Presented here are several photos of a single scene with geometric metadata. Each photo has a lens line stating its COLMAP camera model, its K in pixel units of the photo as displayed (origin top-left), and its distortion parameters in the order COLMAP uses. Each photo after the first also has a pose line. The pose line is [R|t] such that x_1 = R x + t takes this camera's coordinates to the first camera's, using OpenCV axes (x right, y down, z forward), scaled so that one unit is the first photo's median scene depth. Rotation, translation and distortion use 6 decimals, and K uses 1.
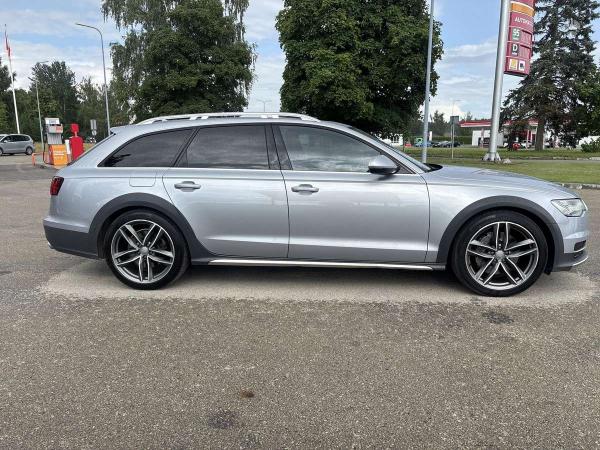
lens RADIAL K [[460.2, 0, 300.0], [0, 460.2, 225.0], [0, 0, 1]] dist [0.000314, -0.000159]
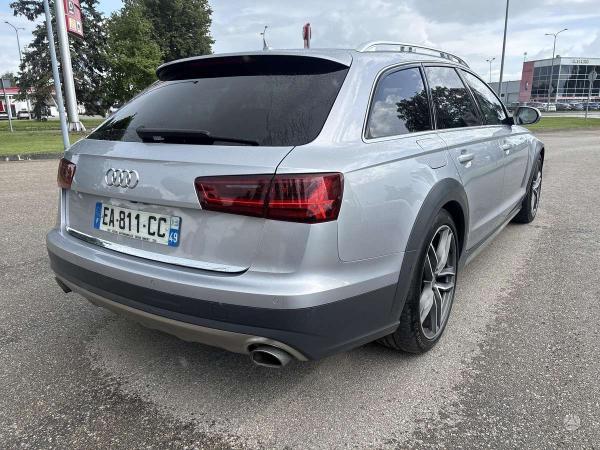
lens RADIAL K [[460.2, 0, 300.0], [0, 460.2, 225.0], [0, 0, 1]] dist [0.000314, -0.000159]
pose [[0.481901, -0.214700, 0.849515, -0.805042], [0.164042, 0.974480, 0.153227, -0.113939], [-0.860733, 0.065515, 0.504823, 0.768299]]
